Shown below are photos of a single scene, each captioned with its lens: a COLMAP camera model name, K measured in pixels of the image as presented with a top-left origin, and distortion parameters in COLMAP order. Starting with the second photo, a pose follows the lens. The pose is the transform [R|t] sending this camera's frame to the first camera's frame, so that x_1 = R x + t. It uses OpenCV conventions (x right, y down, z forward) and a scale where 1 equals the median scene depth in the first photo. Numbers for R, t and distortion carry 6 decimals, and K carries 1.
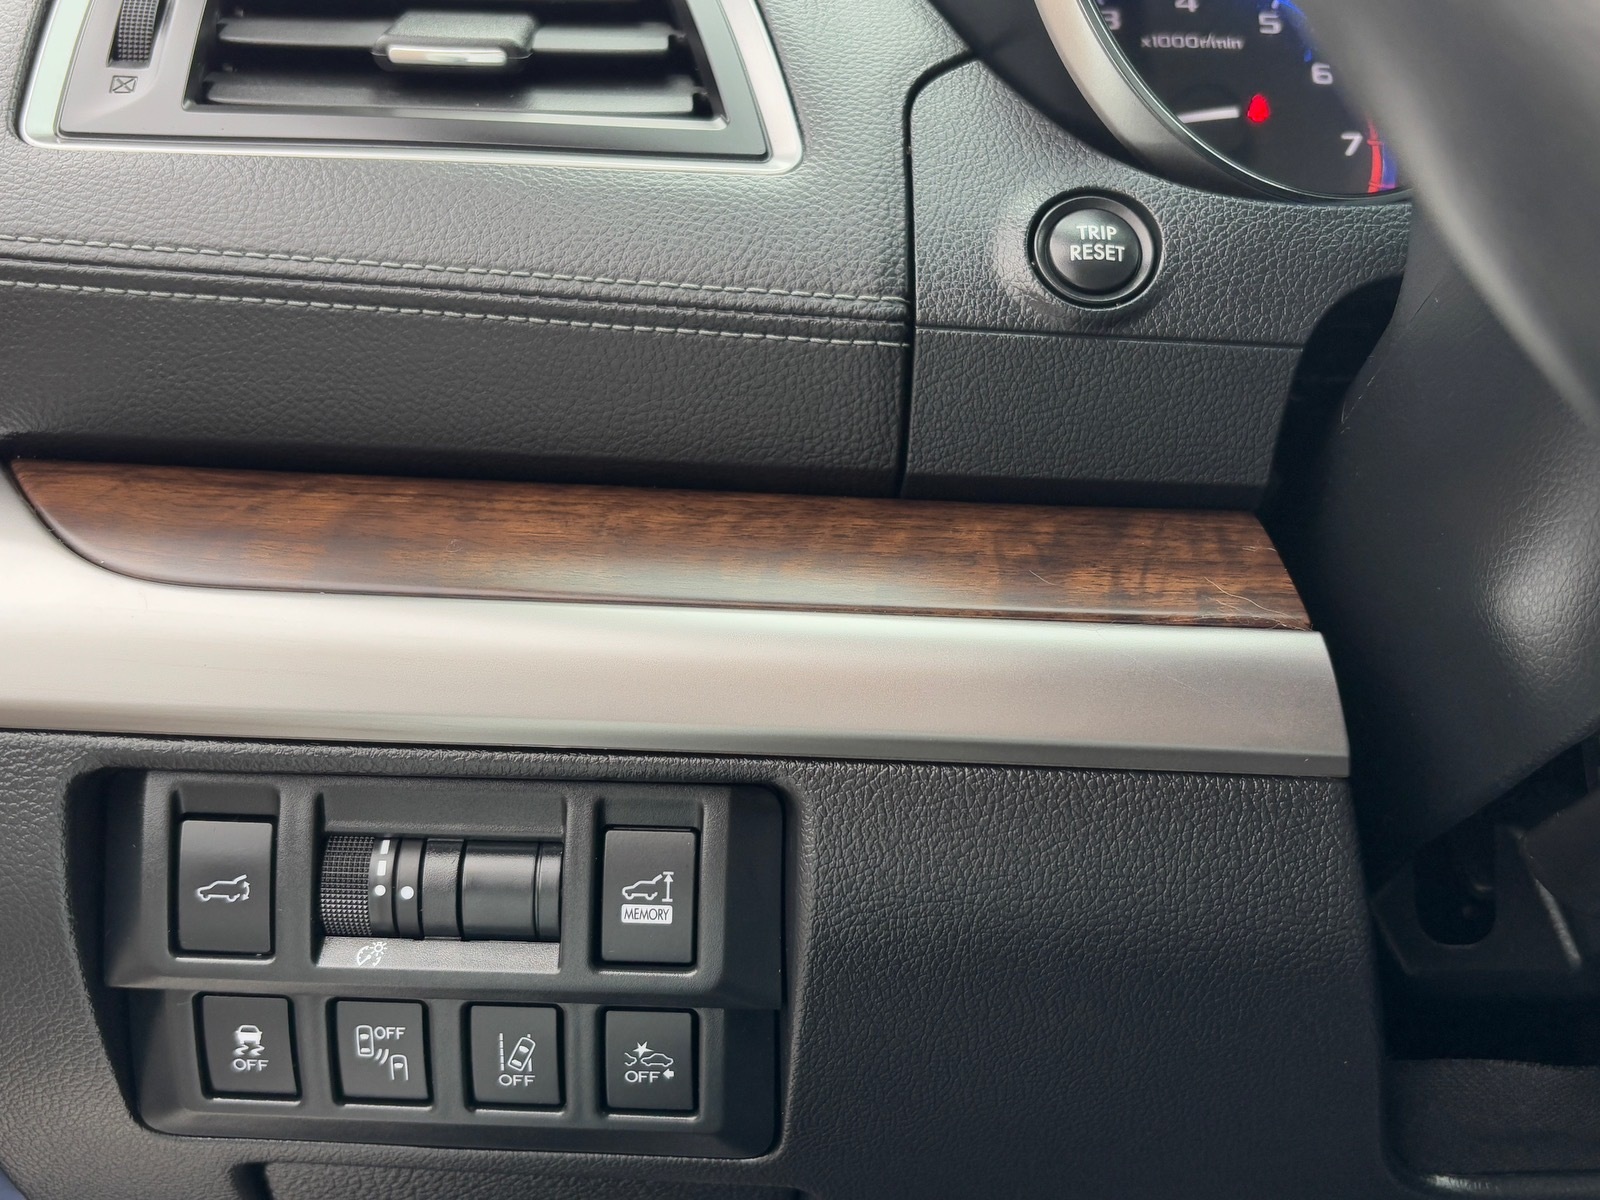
lens RADIAL K [[1755.3, 0, 800.0], [0, 1755.3, 600.0], [0, 0, 1]] dist [-0.026454, -0.027700]
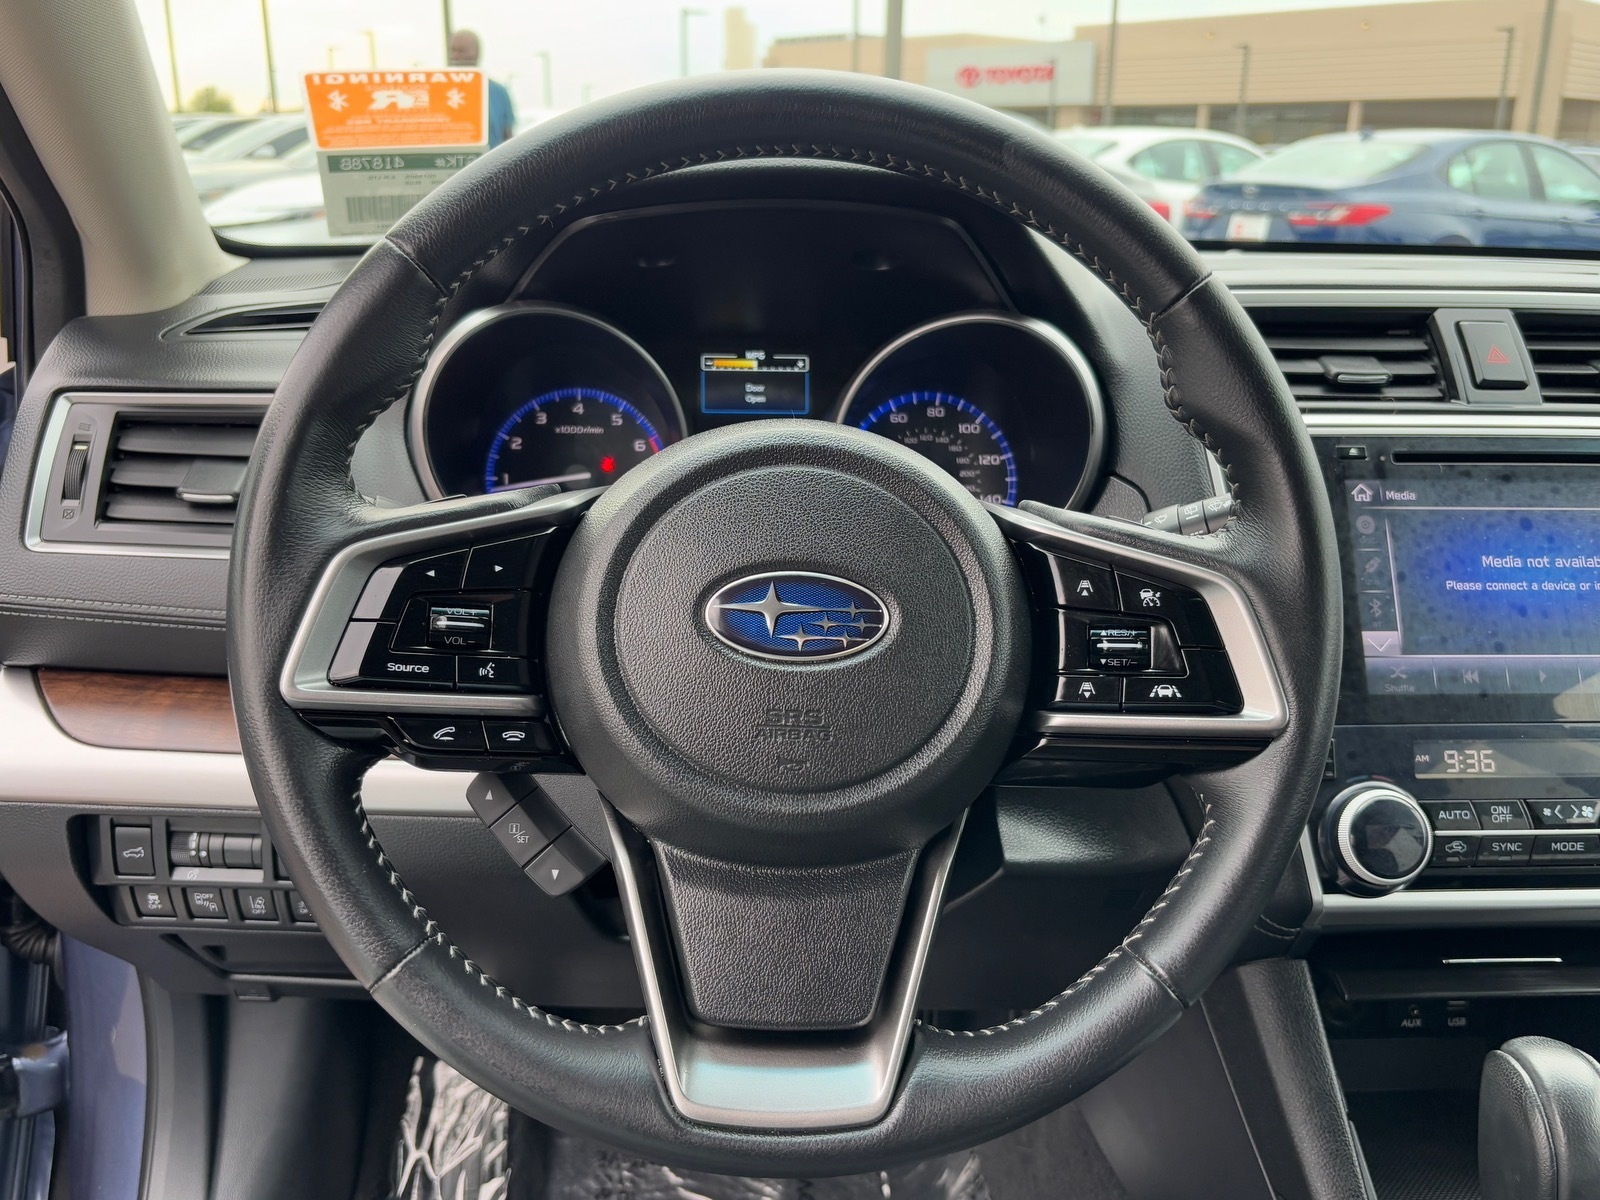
lens RADIAL K [[1415.3, 0, 800.0], [0, 1415.3, 600.0], [0, 0, 1]] dist [0.001790, -0.008130]
pose [[0.999861, 0.000715, 0.016636, 0.638552], [-0.004103, 0.978860, 0.204489, -0.644995], [-0.016138, -0.204529, 0.978727, -1.028629]]
